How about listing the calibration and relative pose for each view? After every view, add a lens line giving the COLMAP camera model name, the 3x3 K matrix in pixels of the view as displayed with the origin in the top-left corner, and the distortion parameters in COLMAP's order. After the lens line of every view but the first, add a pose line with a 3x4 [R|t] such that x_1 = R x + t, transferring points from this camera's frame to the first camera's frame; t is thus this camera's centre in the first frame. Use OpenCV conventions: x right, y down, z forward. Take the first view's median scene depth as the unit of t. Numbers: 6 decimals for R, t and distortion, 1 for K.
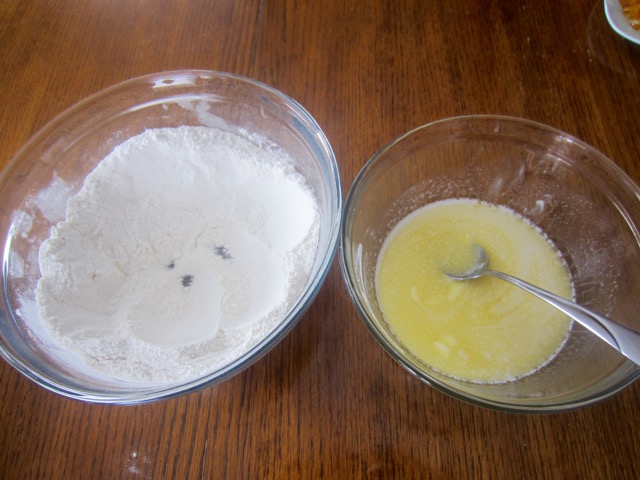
lens RADIAL K [[460.4, 0, 320.0], [0, 460.4, 240.0], [0, 0, 1]] dist [-0.003180, 0.001875]
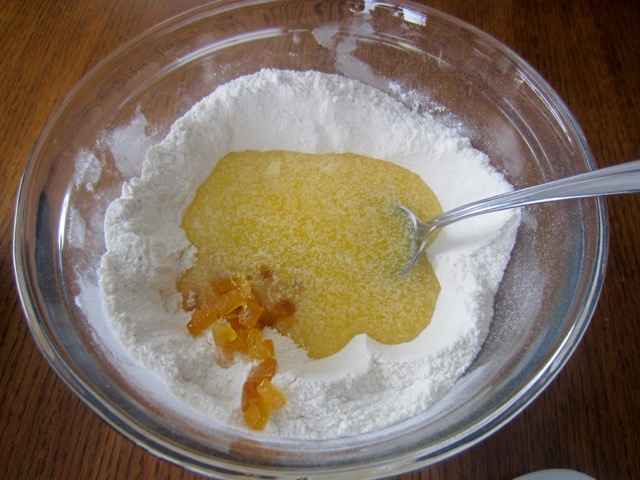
lens RADIAL K [[456.4, 0, 320.0], [0, 456.4, 240.0], [0, 0, 1]] dist [-0.010247, -0.000084]
pose [[0.992997, 0.114444, 0.029307, -0.288281], [-0.113610, 0.993111, -0.028675, 0.043231], [-0.032387, 0.025144, 0.999159, 0.291572]]
